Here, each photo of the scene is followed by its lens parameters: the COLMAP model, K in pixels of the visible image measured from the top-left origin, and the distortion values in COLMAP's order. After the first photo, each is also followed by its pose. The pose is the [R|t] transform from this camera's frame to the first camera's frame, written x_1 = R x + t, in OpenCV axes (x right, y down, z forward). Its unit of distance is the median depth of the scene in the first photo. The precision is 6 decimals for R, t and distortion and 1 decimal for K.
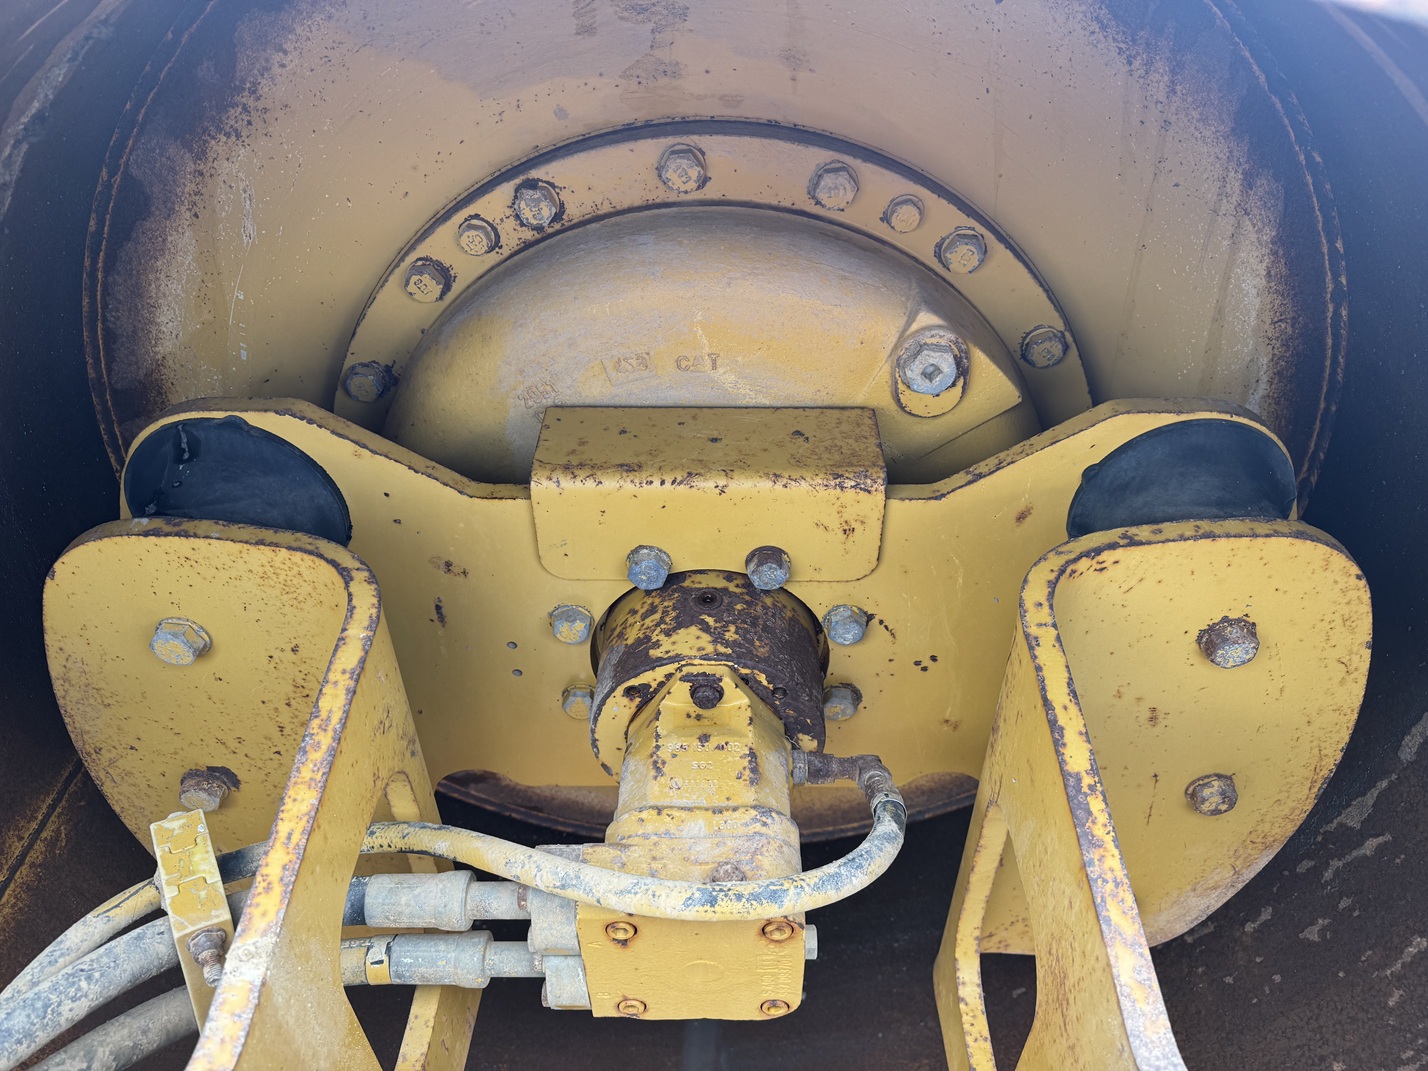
lens RADIAL K [[998.2, 0, 743.1], [0, 998.2, 528.1], [0, 0, 1]] dist [0.103316, -0.169773]
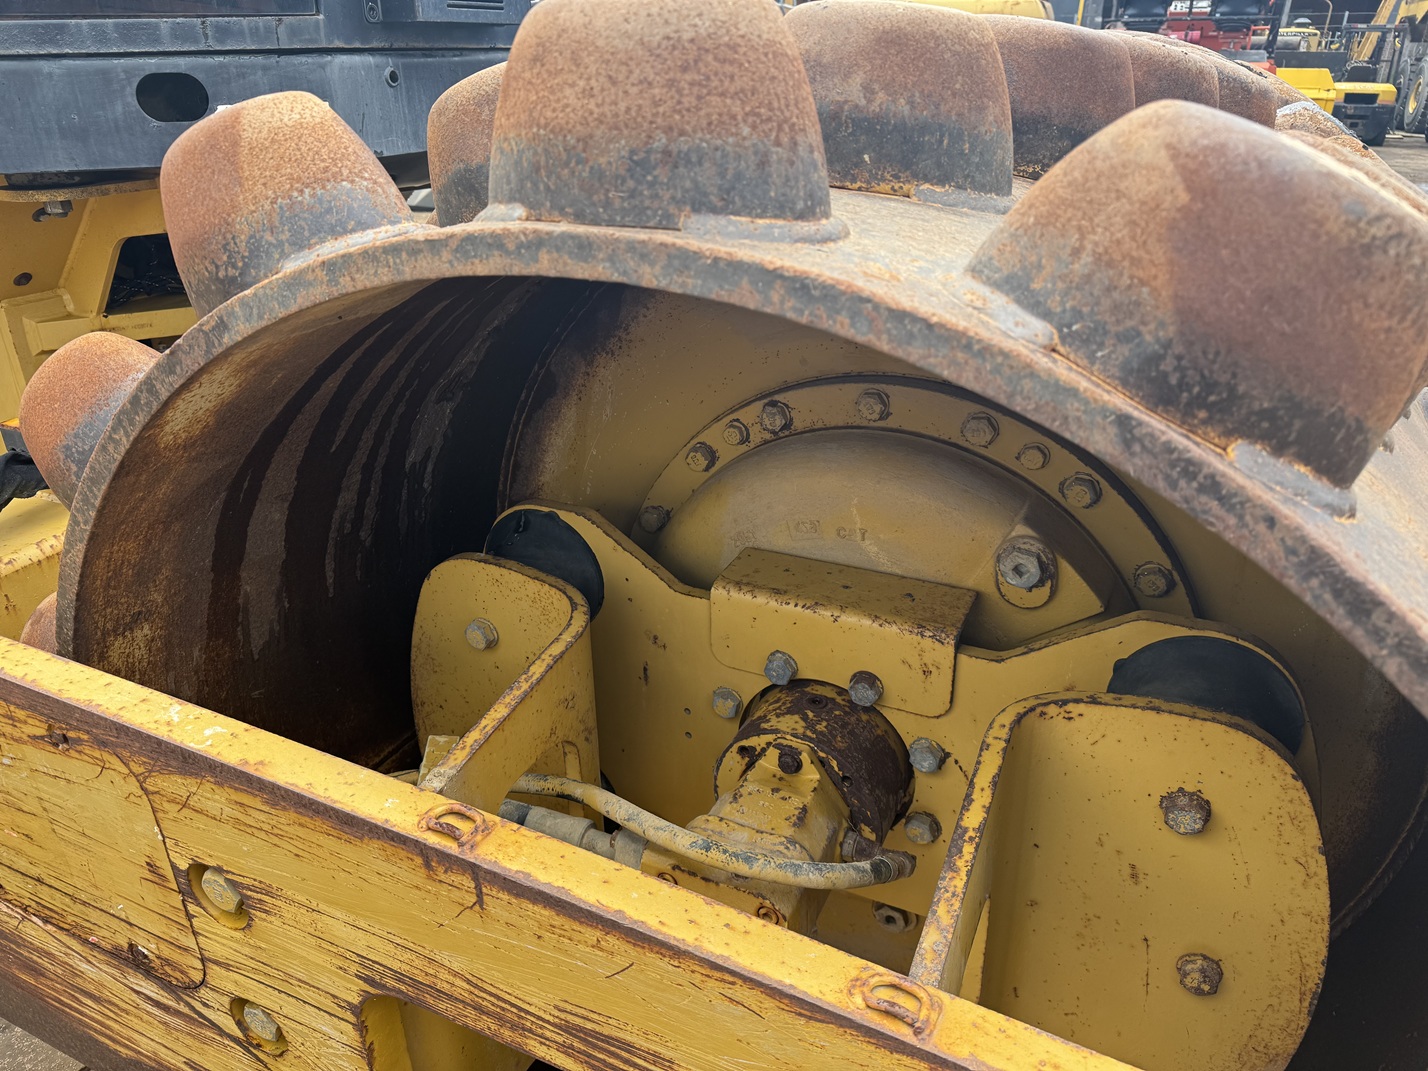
lens RADIAL K [[998.2, 0, 743.1], [0, 998.2, 528.1], [0, 0, 1]] dist [0.103316, -0.169773]
pose [[0.912630, 0.161303, -0.375616, 0.350746], [-0.245741, 0.950776, -0.188776, 0.130924], [0.326676, 0.264587, 0.907346, -0.322665]]
